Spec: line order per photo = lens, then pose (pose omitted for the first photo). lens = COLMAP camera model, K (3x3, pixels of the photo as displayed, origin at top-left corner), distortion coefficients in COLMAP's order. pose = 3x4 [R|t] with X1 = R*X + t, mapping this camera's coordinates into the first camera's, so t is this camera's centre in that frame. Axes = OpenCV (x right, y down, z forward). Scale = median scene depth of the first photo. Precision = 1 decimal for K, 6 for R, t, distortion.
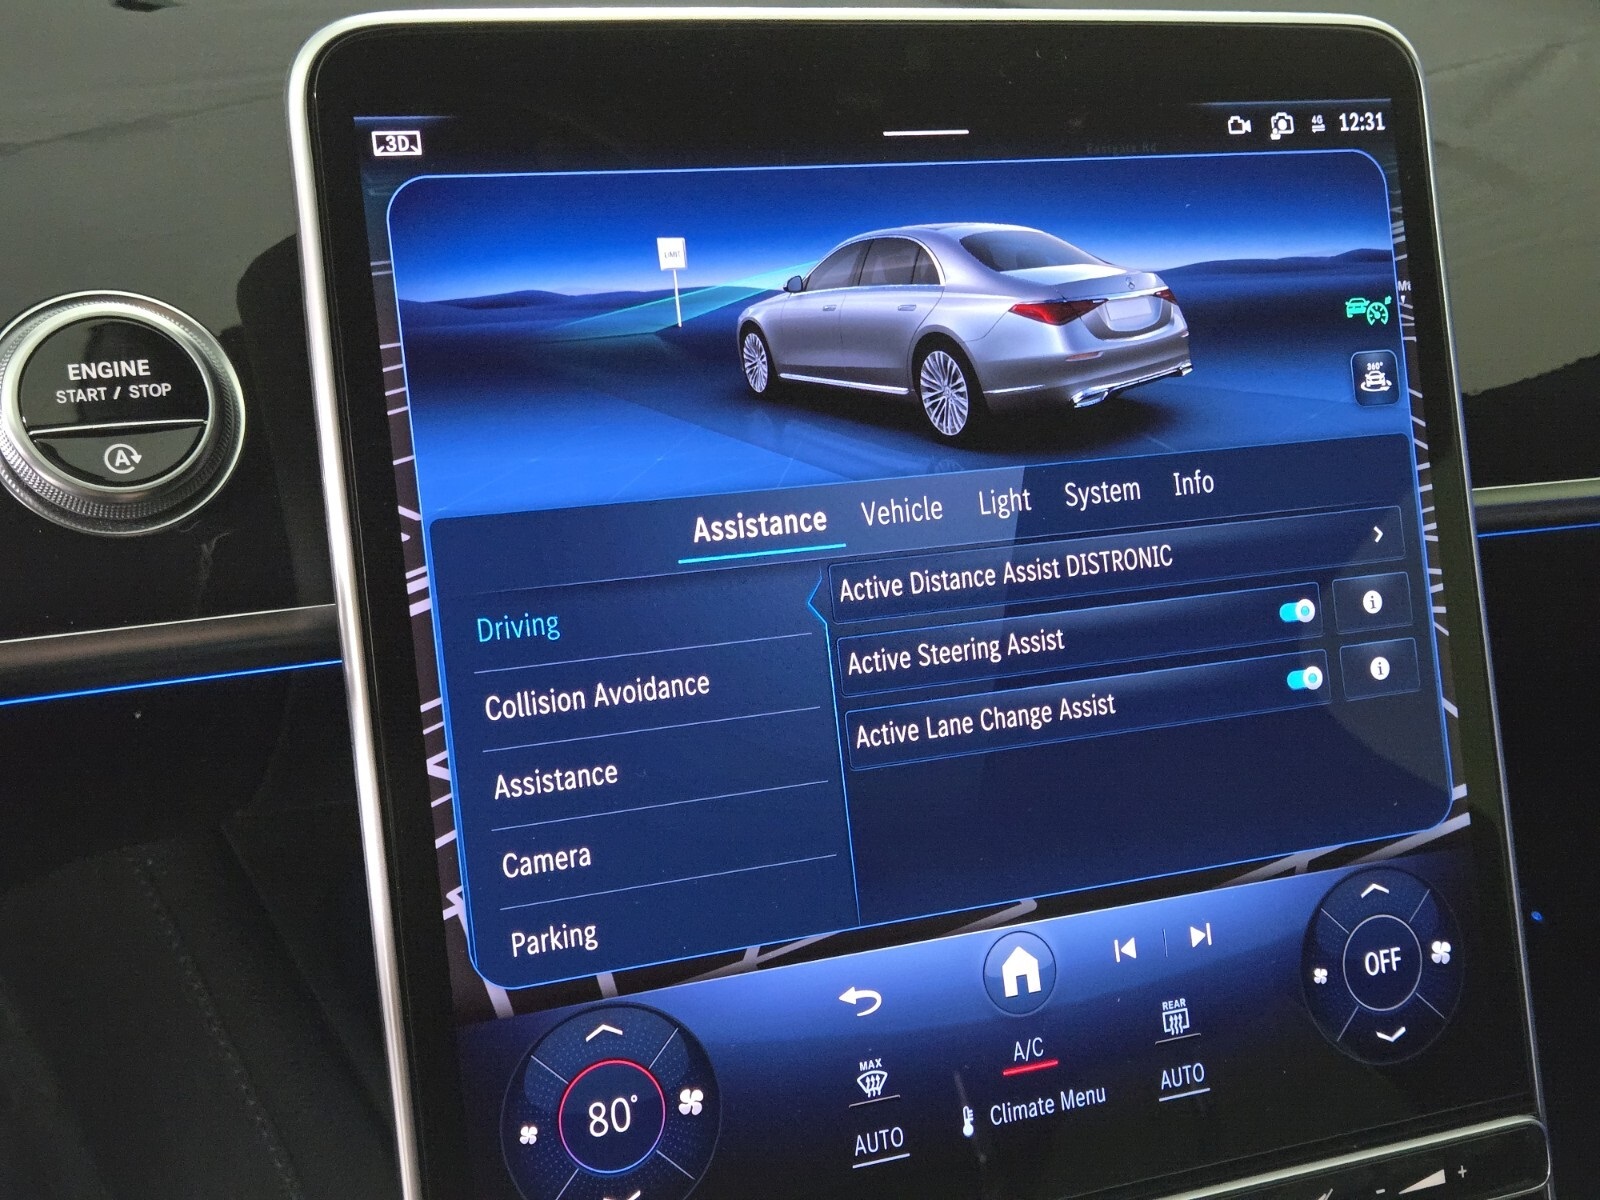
lens RADIAL K [[1994.6, 0, 765.4], [0, 1994.6, 649.6], [0, 0, 1]] dist [0.029987, 0.000000]
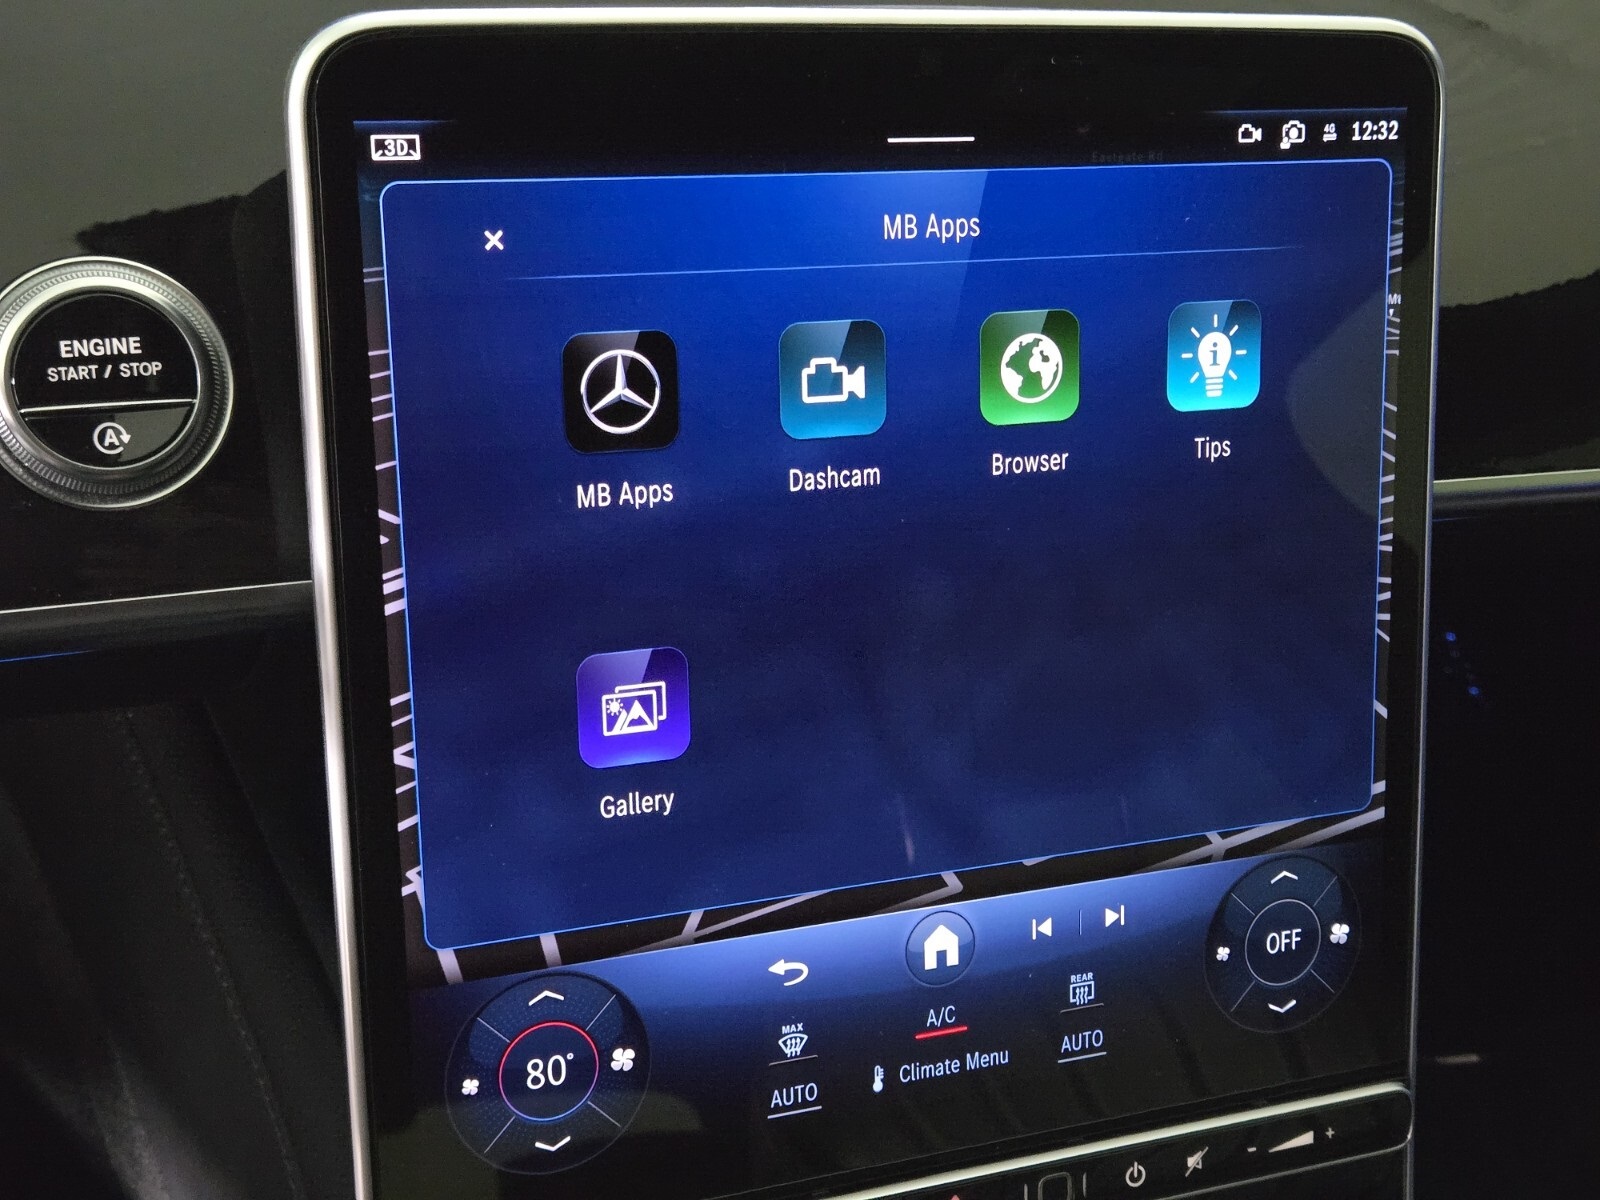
lens RADIAL K [[1994.6, 0, 757.1], [0, 1994.6, 590.3], [0, 0, 1]] dist [0.029987, 0.000000]
pose [[0.996485, 0.083081, 0.010727, 0.002373], [-0.083641, 0.979643, 0.182496, -0.212838], [0.004654, -0.182751, 0.983148, -0.015527]]
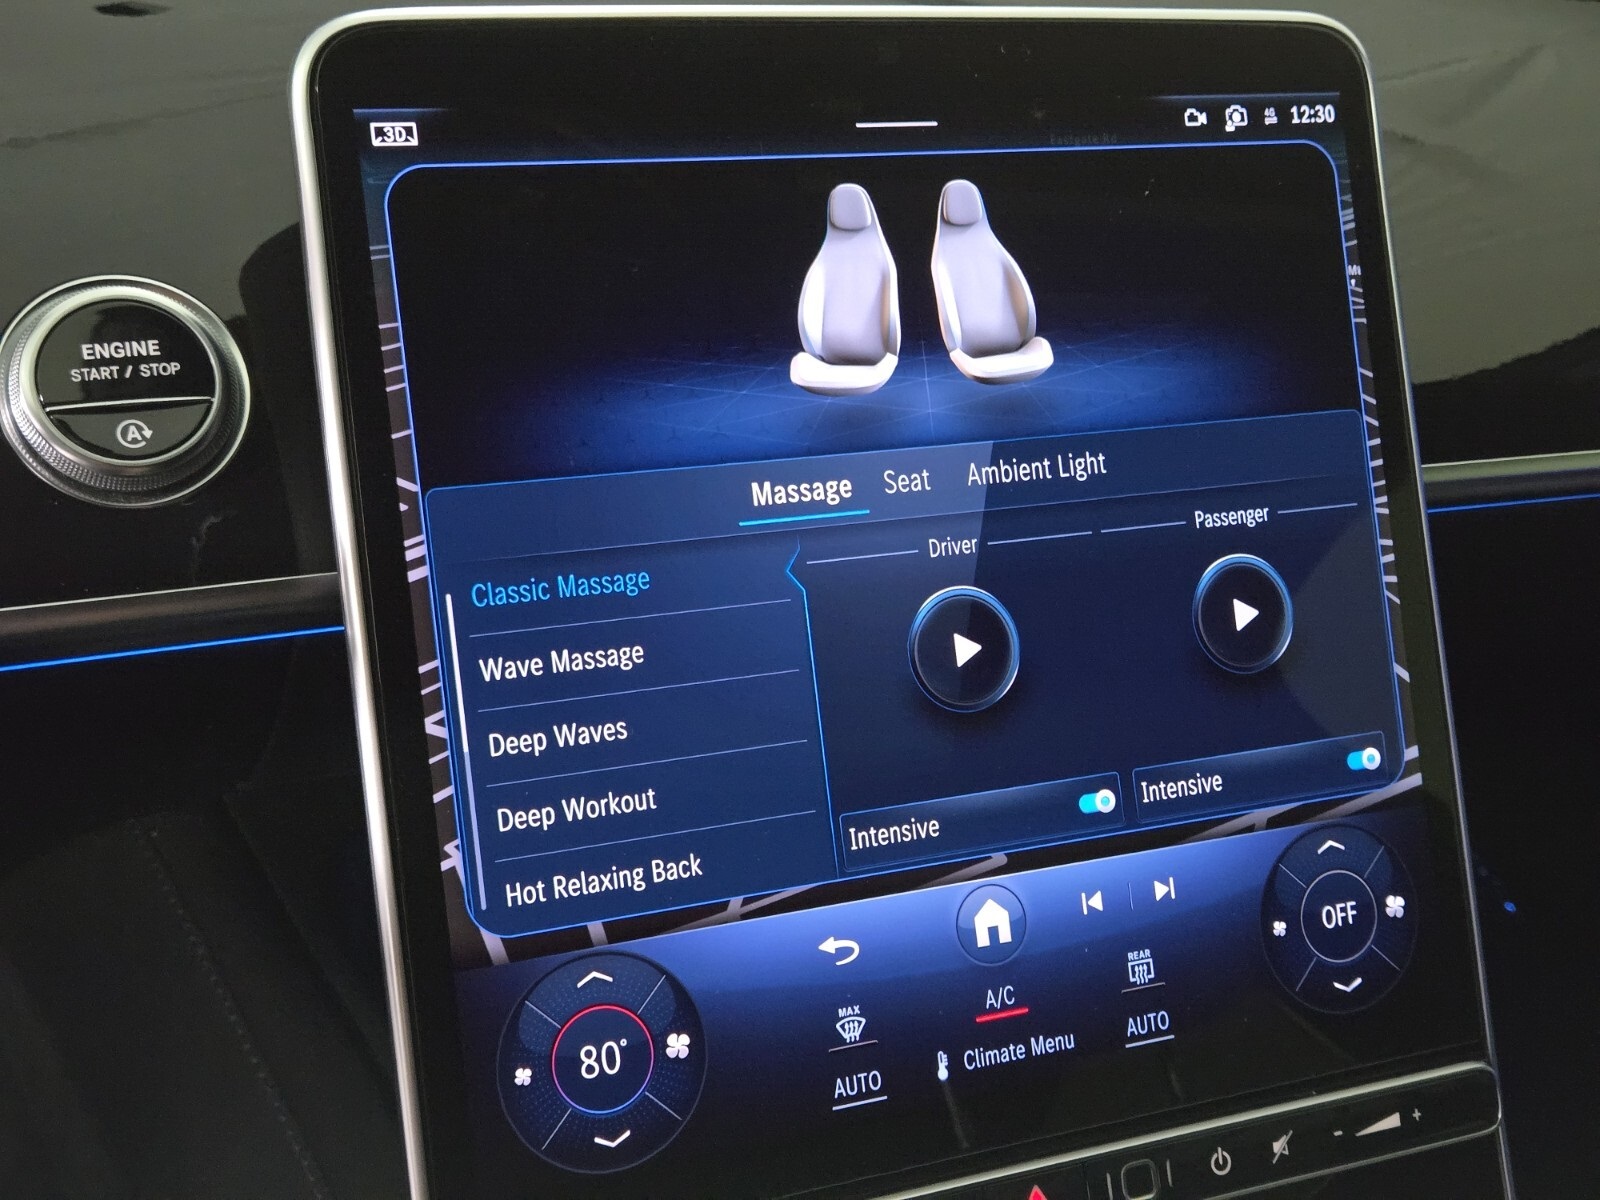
lens RADIAL K [[1994.6, 0, 761.9], [0, 1994.6, 639.3], [0, 0, 1]] dist [0.029987, 0.000000]
pose [[0.999966, -0.005477, 0.006208, 0.001418], [0.005552, 0.999911, -0.012163, 0.024690], [-0.006141, 0.012197, 0.999907, -0.047639]]
